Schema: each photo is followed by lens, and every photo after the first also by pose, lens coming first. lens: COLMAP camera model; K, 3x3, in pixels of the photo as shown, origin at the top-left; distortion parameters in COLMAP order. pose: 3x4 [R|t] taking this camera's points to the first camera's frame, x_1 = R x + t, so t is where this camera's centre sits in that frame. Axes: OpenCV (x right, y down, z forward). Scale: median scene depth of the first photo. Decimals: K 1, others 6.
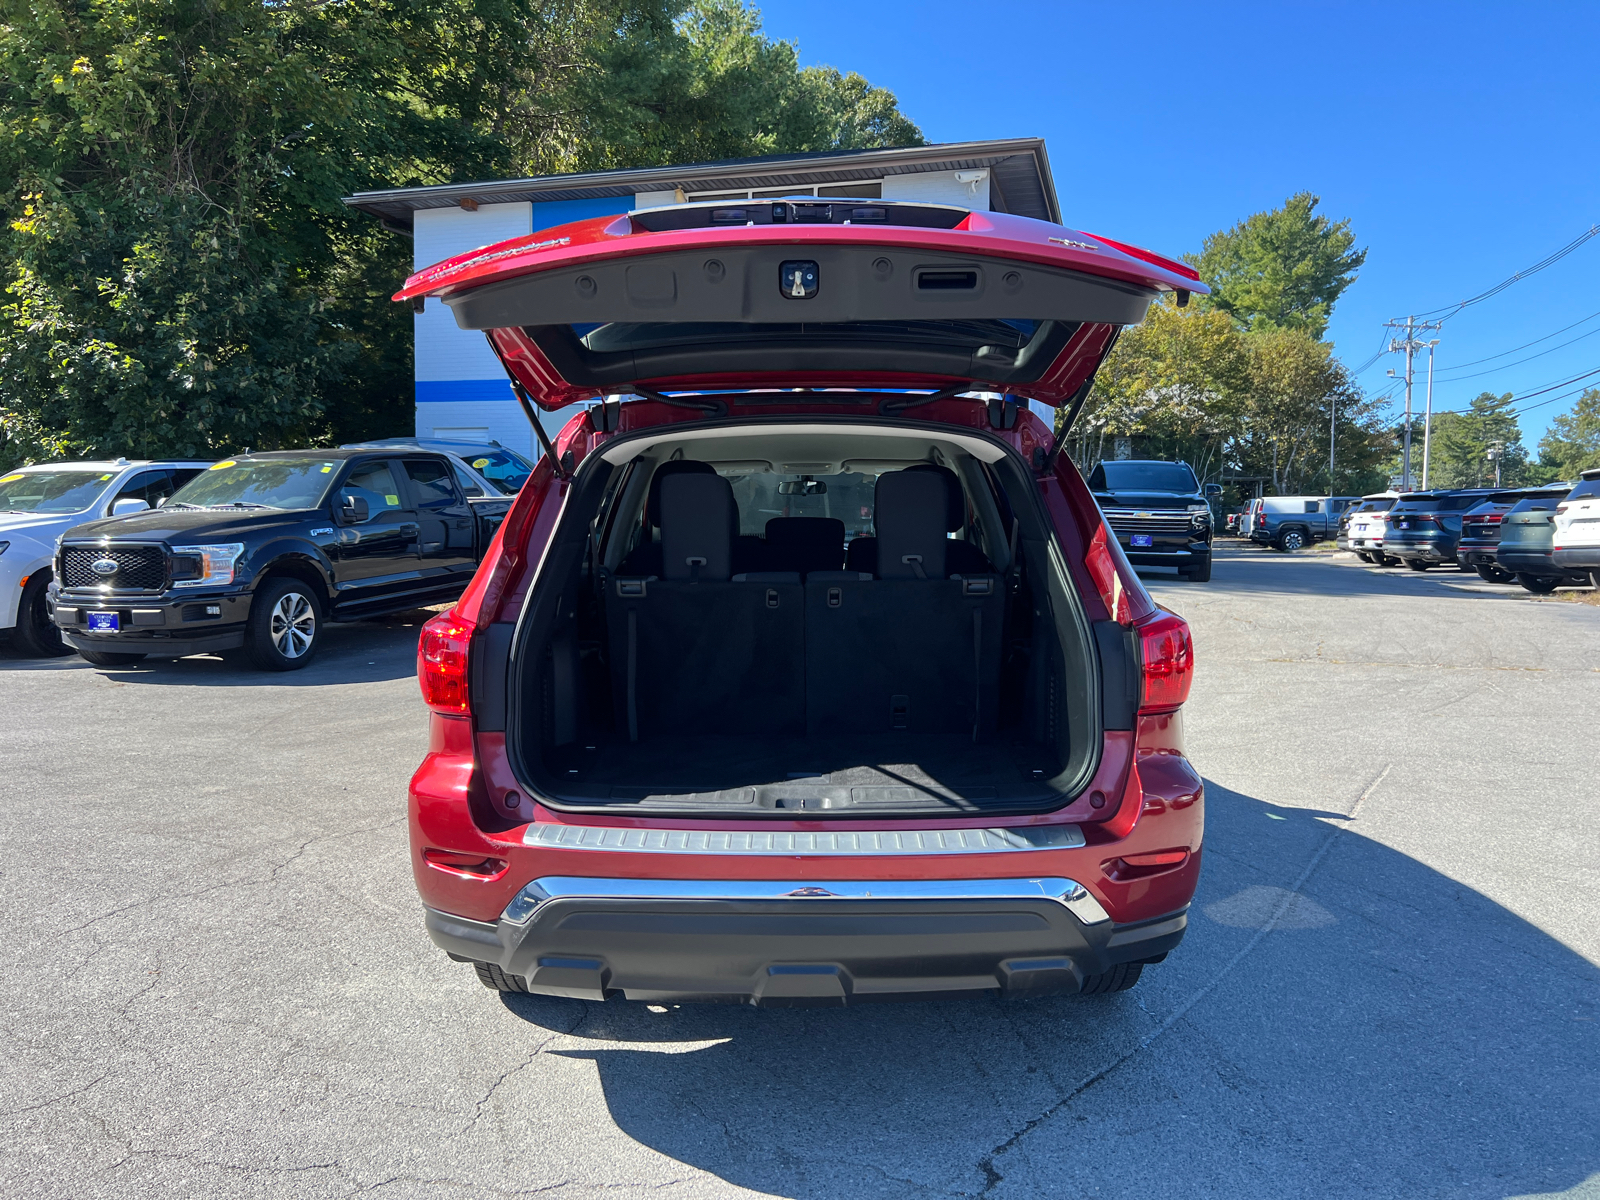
lens RADIAL K [[1210.0, 0, 789.5], [0, 1210.0, 583.4], [0, 0, 1]] dist [0.049107, -0.055115]
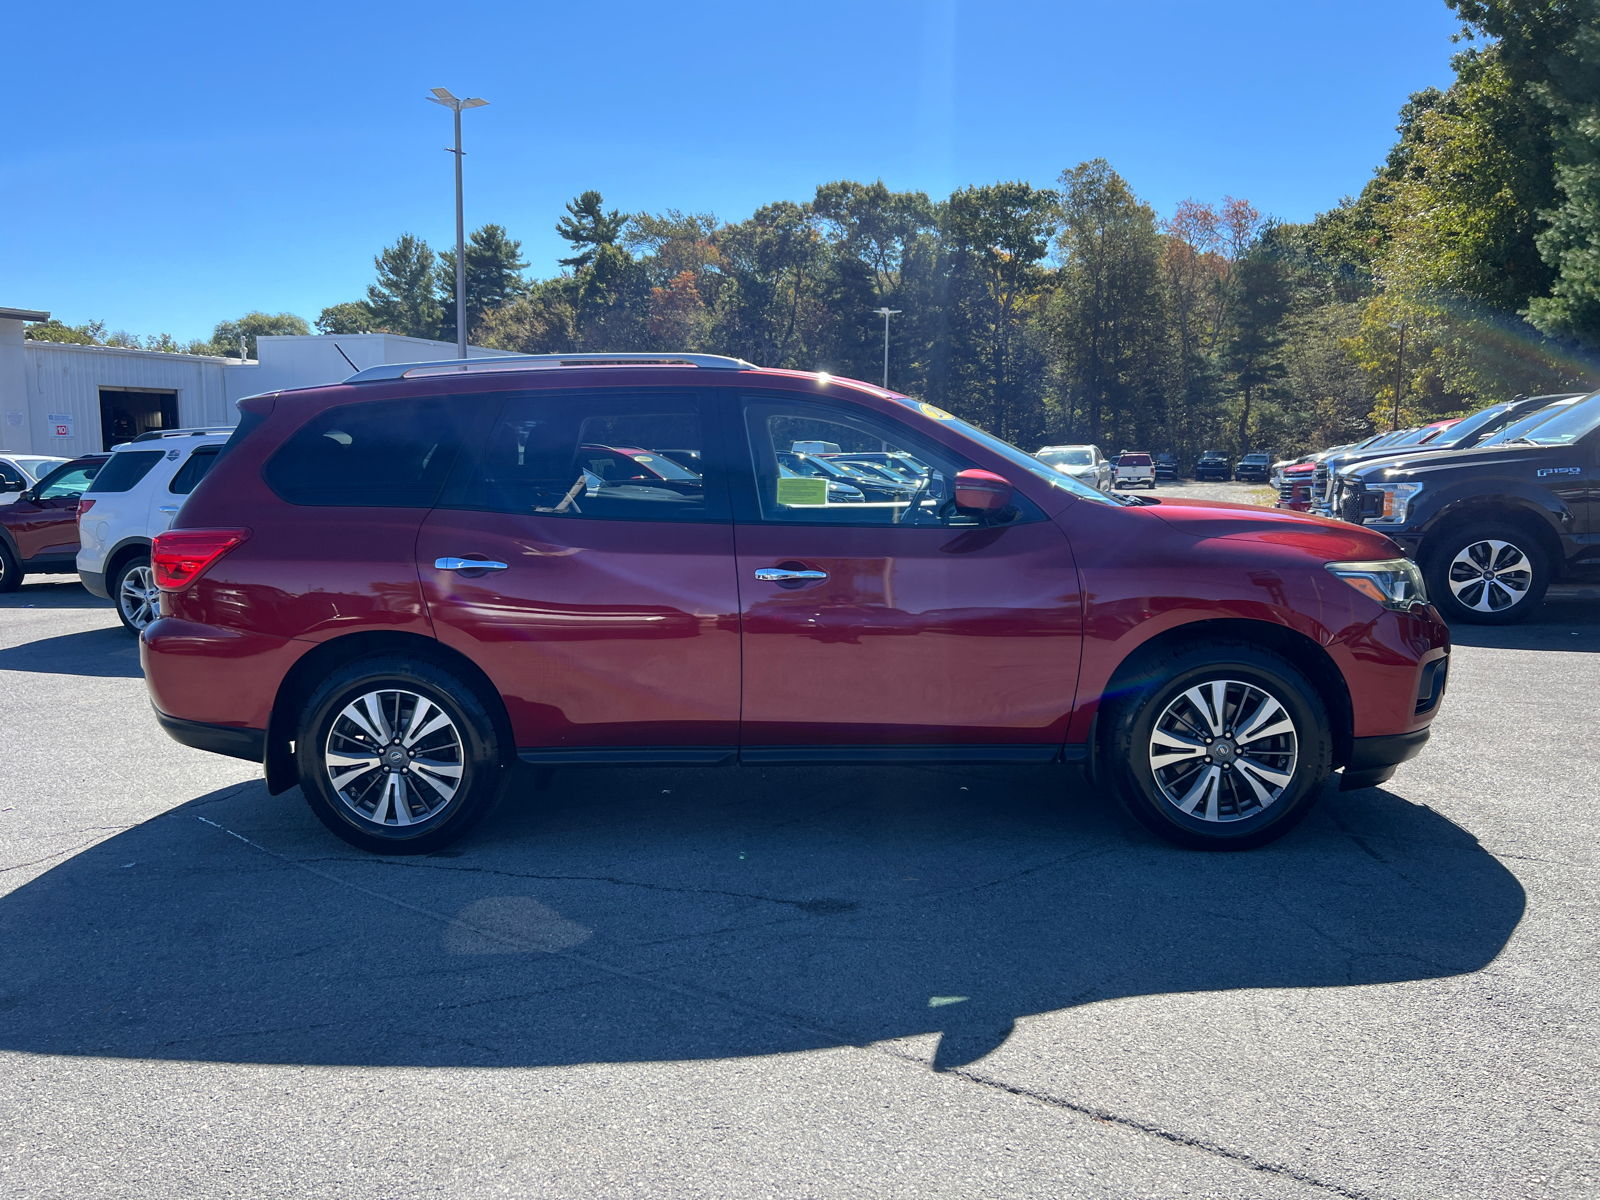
lens RADIAL K [[1210.0, 0, 776.6], [0, 1210.0, 600.5], [0, 0, 1]] dist [0.049107, -0.055115]
pose [[-0.024297, 0.121942, -0.992240, 0.275521], [-0.049561, 0.991165, 0.123023, -0.017836], [0.998476, 0.052166, -0.018038, 0.271574]]
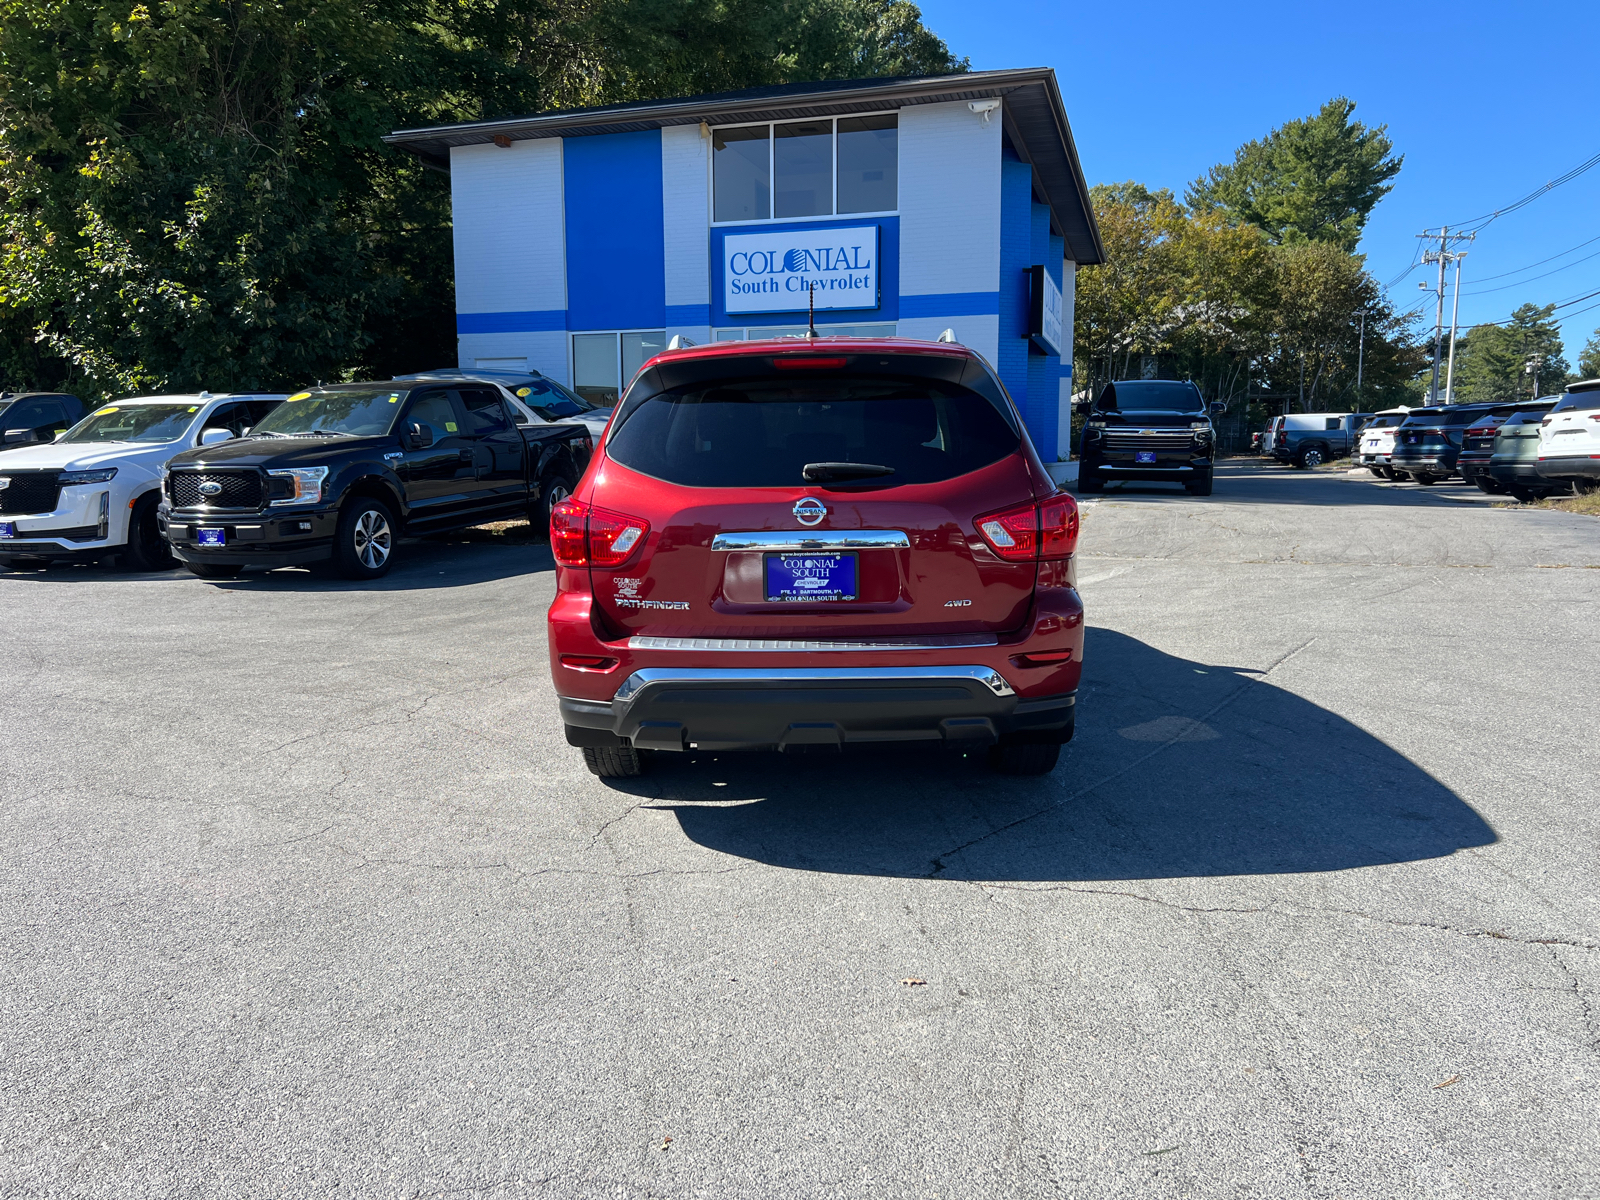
lens RADIAL K [[1210.0, 0, 787.5], [0, 1210.0, 605.9], [0, 0, 1]] dist [0.049107, -0.055115]
pose [[0.999657, -0.009091, -0.024575, 0.002495], [0.011019, 0.996778, 0.079453, 0.005835], [0.023773, -0.079697, 0.996536, -0.066461]]
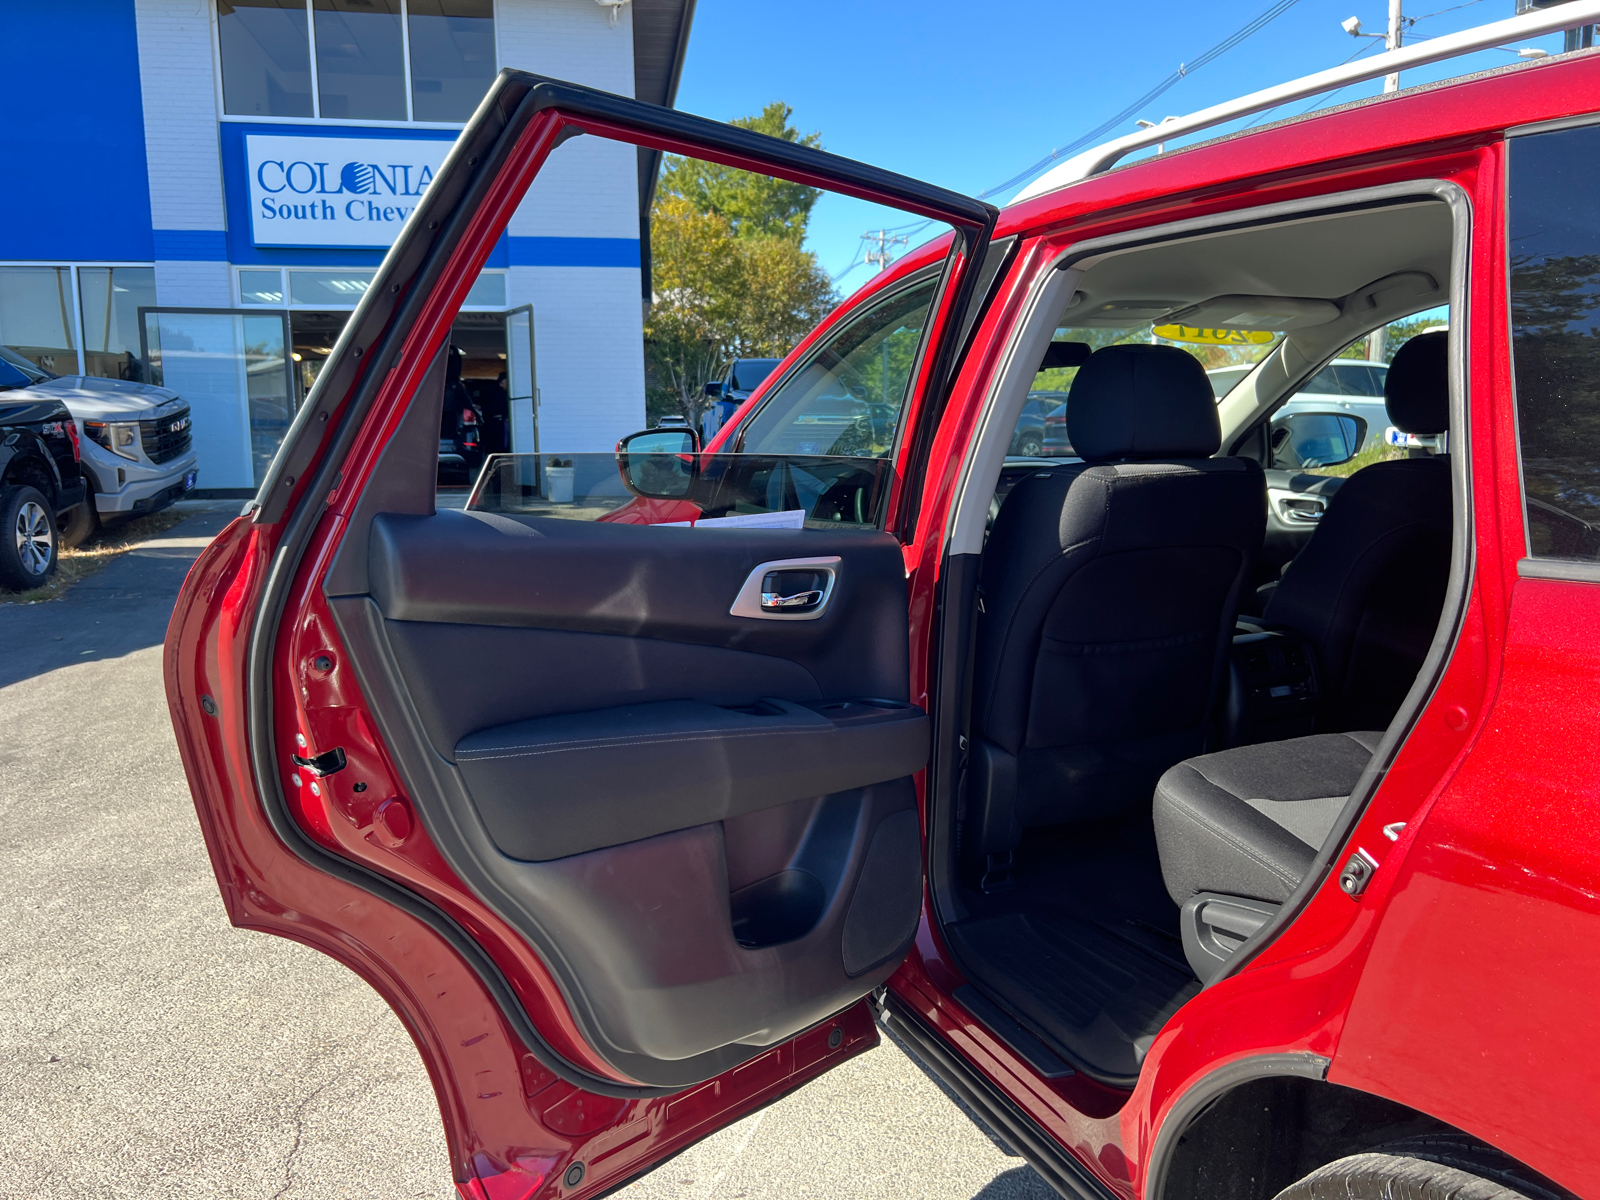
lens RADIAL K [[1210.0, 0, 785.9], [0, 1210.0, 600.5], [0, 0, 1]] dist [0.049107, -0.055115]
pose [[0.909824, -0.072768, 0.408566, -0.094769], [0.035993, 0.994633, 0.096999, -0.008474], [-0.413432, -0.073547, 0.907560, 0.162609]]
